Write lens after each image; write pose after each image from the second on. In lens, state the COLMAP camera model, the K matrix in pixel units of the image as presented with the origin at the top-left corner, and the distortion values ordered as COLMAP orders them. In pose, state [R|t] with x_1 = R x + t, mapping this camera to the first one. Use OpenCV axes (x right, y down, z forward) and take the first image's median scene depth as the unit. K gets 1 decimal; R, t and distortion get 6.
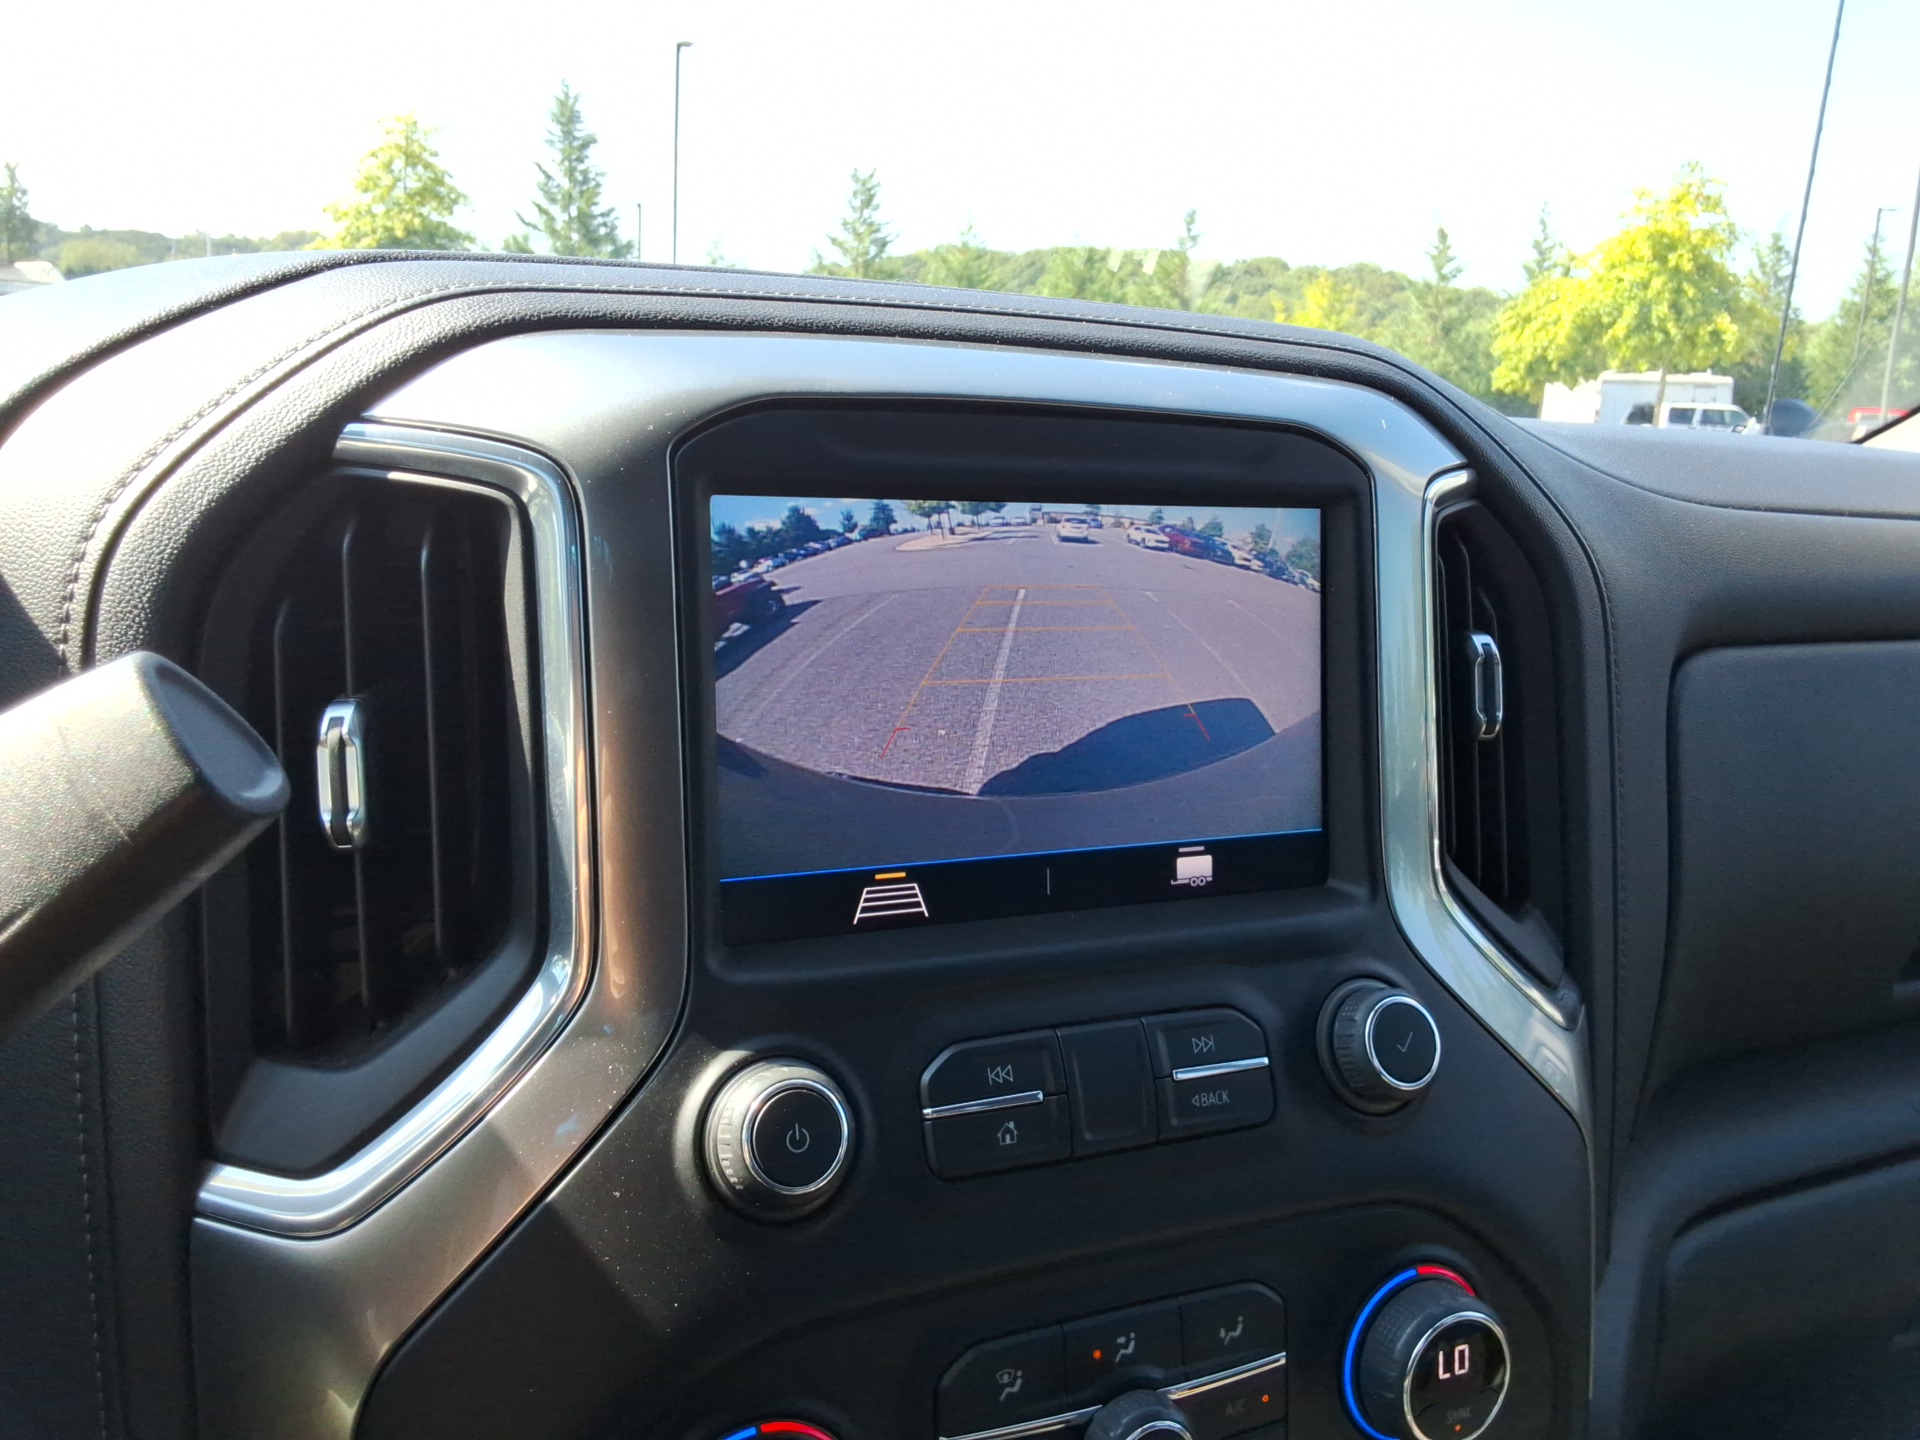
lens RADIAL K [[1550.0, 0, 970.0], [0, 1550.0, 701.7], [0, 0, 1]] dist [0.132439, -0.225510]
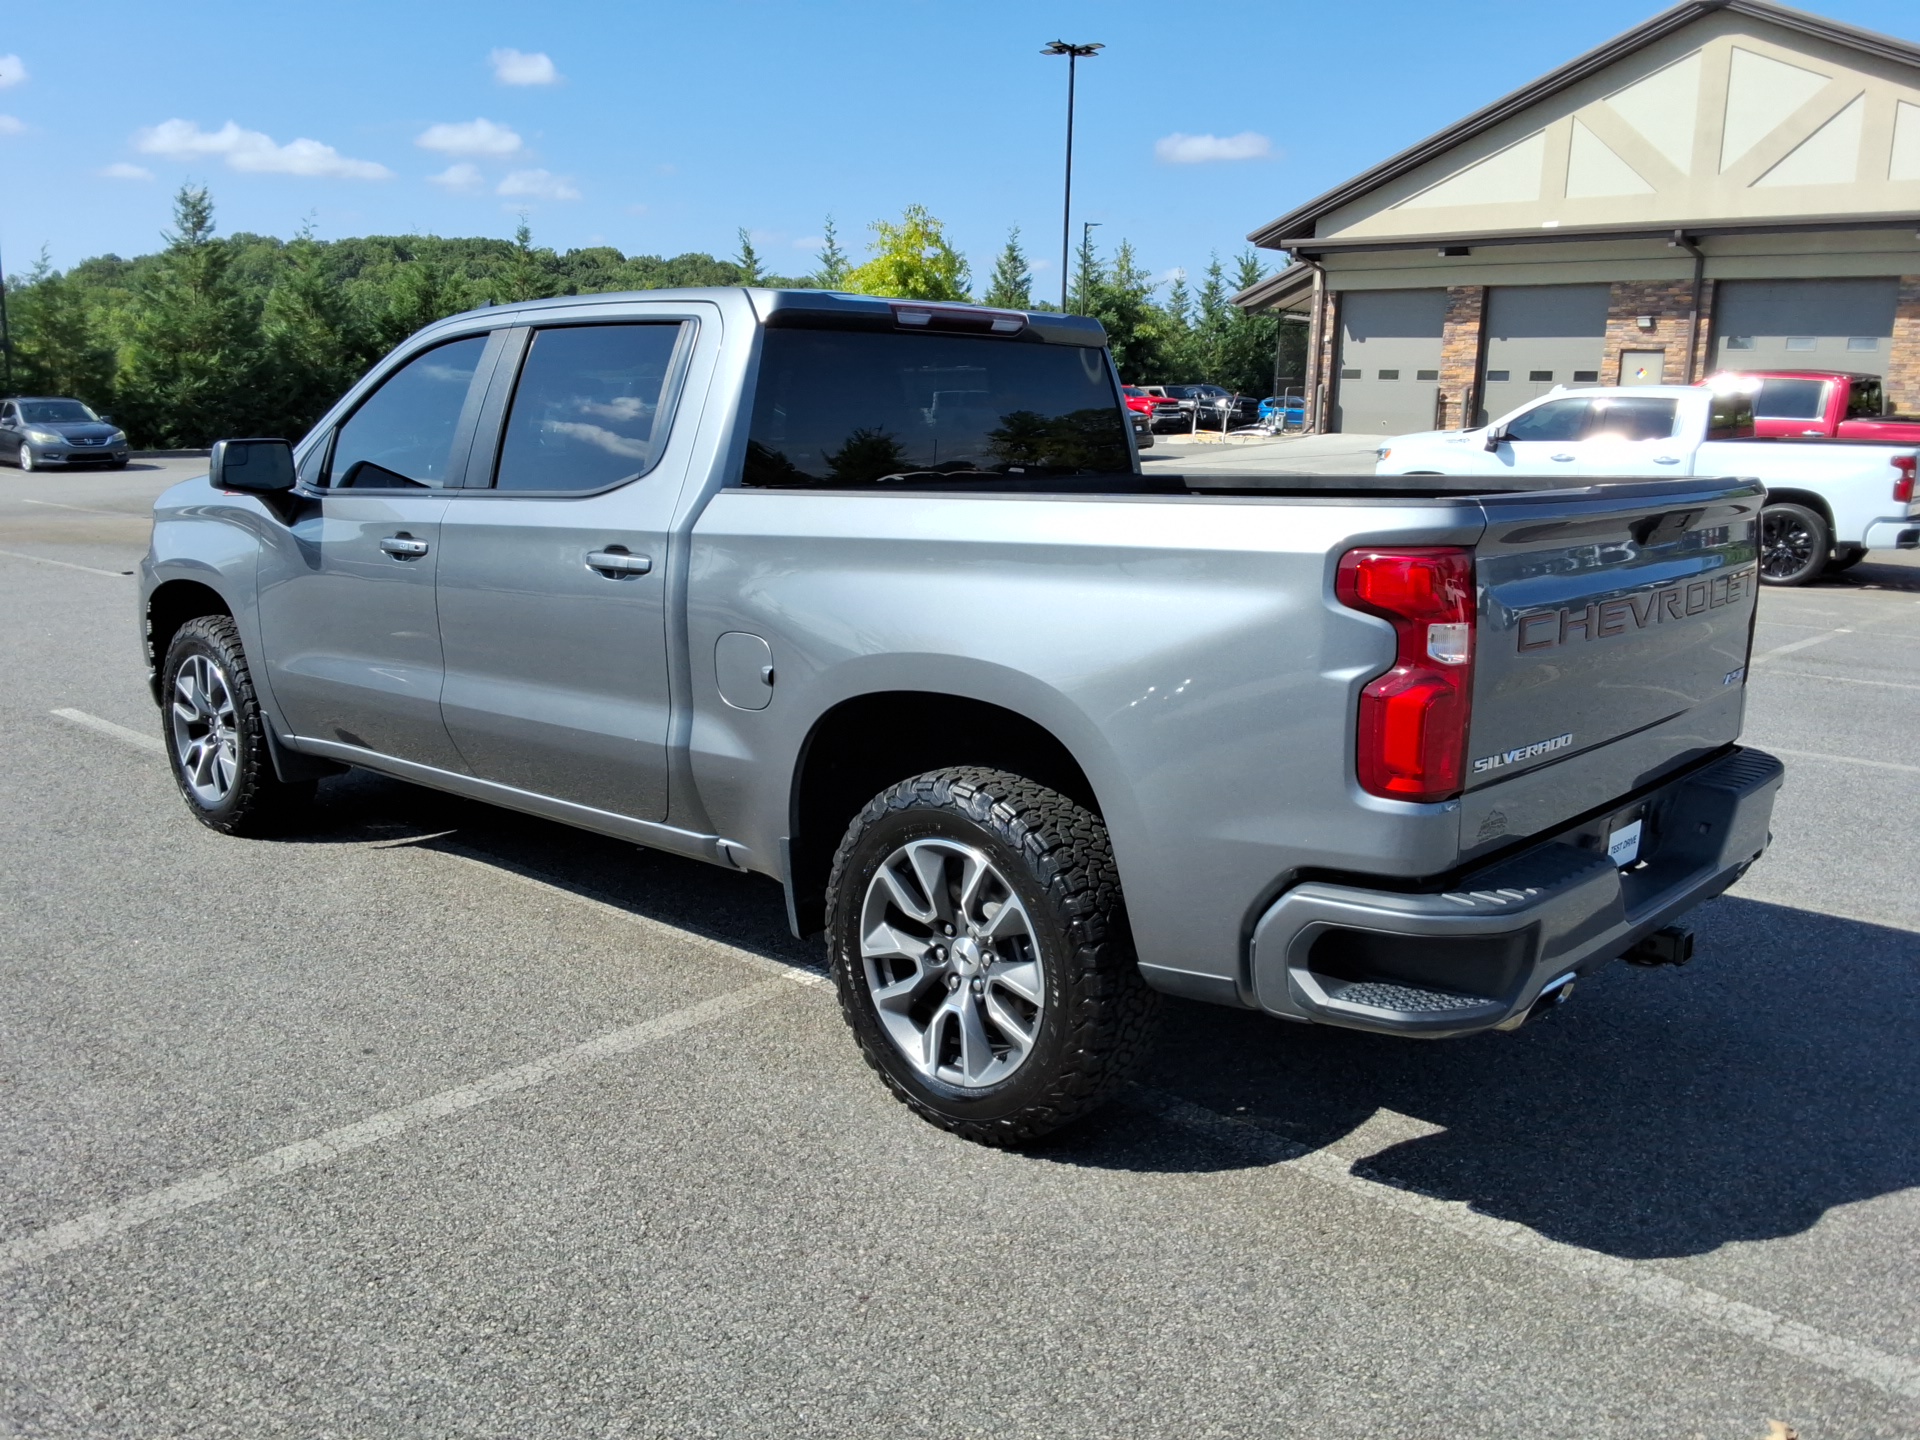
lens RADIAL K [[1538.7, 0, 975.5], [0, 1538.7, 717.6], [0, 0, 1]] dist [0.105195, -0.164824]
pose [[0.918550, -0.121704, 0.376103, -0.030758], [0.114623, 0.992553, 0.041241, 0.029708], [-0.378321, 0.005228, 0.925660, -0.204426]]
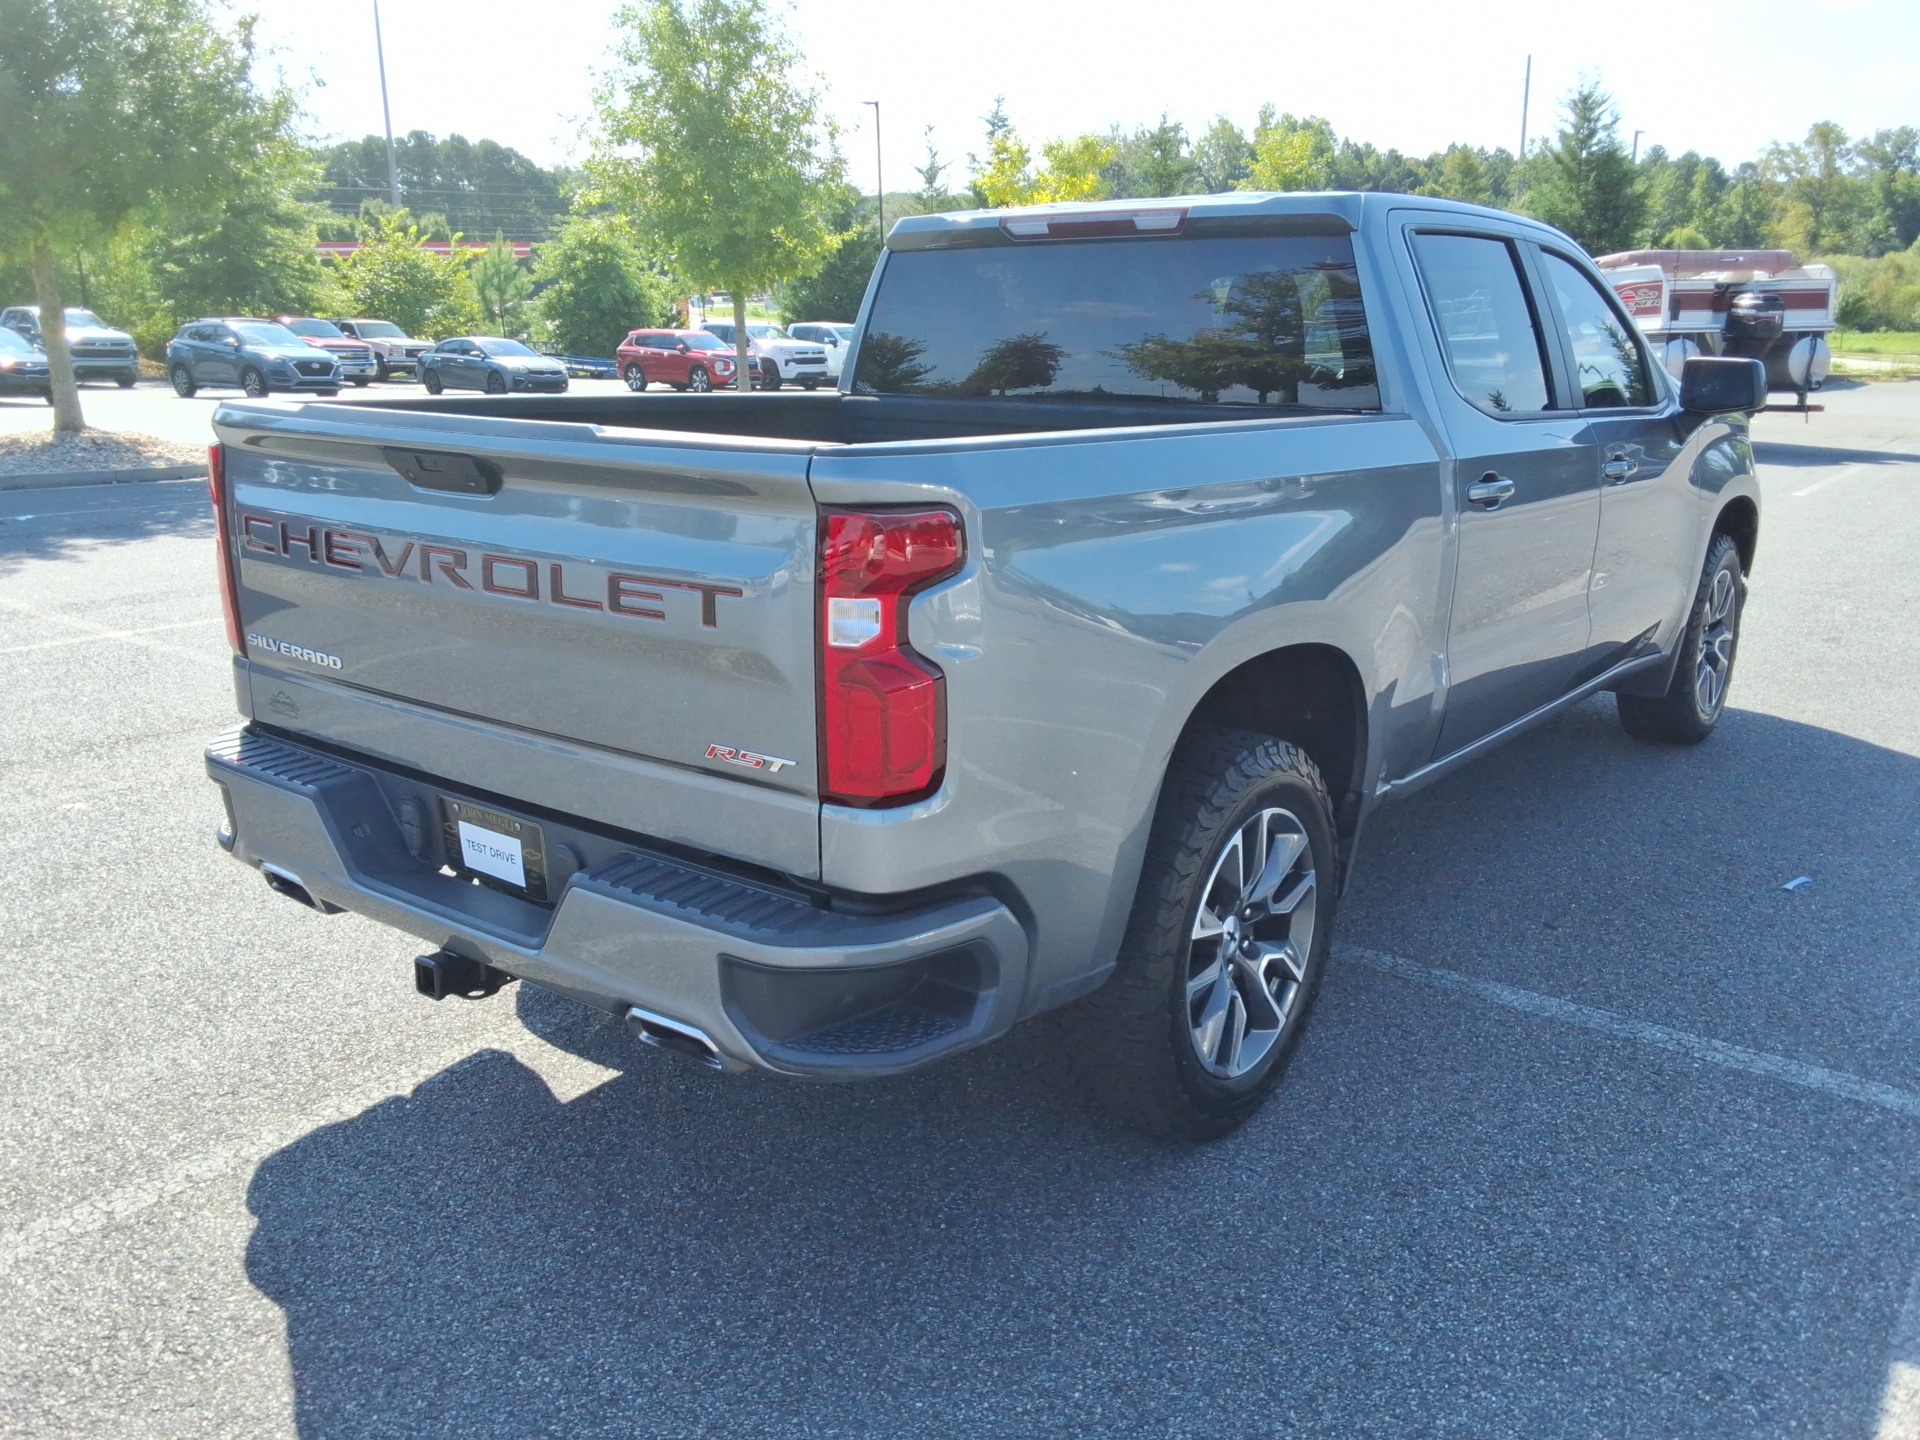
lens RADIAL K [[1547.3, 0, 973.3], [0, 1547.3, 712.8], [0, 0, 1]] dist [0.080134, -0.124832]
pose [[0.462586, 0.163173, -0.871429, 0.162147], [-0.138354, 0.984161, 0.110839, 0.025910], [0.875713, 0.069293, 0.477835, -0.132284]]
